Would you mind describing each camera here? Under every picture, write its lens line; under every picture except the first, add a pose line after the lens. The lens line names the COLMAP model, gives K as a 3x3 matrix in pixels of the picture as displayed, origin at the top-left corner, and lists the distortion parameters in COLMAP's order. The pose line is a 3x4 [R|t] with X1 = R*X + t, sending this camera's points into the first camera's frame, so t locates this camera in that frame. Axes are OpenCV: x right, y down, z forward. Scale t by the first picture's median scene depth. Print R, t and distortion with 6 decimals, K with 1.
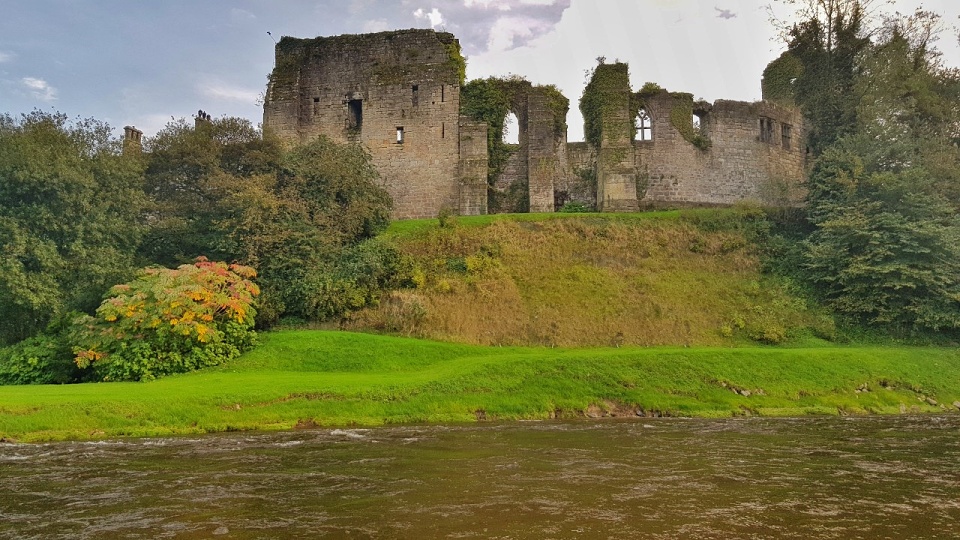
lens RADIAL K [[734.0, 0, 447.8], [0, 734.0, 259.9], [0, 0, 1]] dist [0.084241, -0.194719]
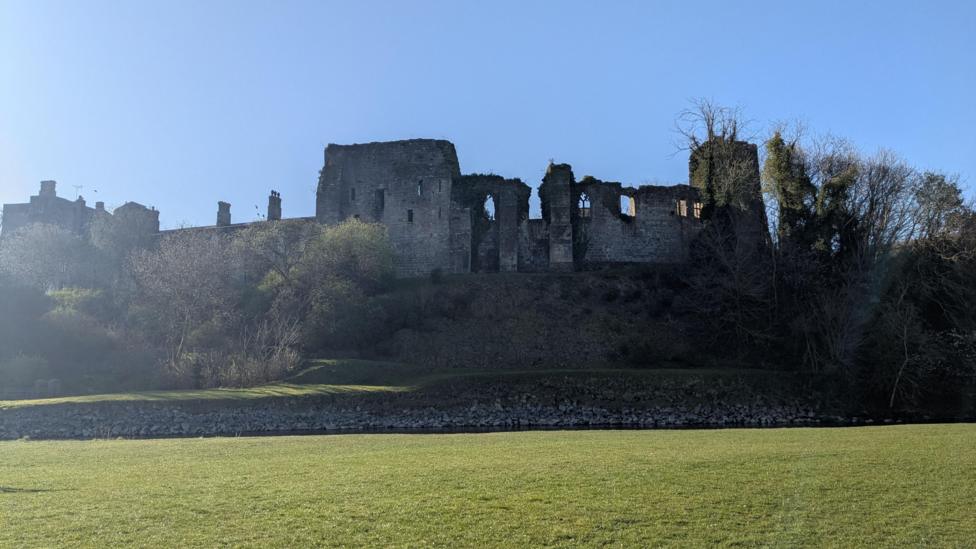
lens RADIAL K [[746.2, 0, 455.3], [0, 746.2, 264.2], [0, 0, 1]] dist [0.084241, -0.194719]
pose [[0.996270, -0.008338, -0.085883, 0.142834], [0.007288, 0.999895, -0.012524, -0.057246], [0.085979, 0.011851, 0.996226, -0.416538]]
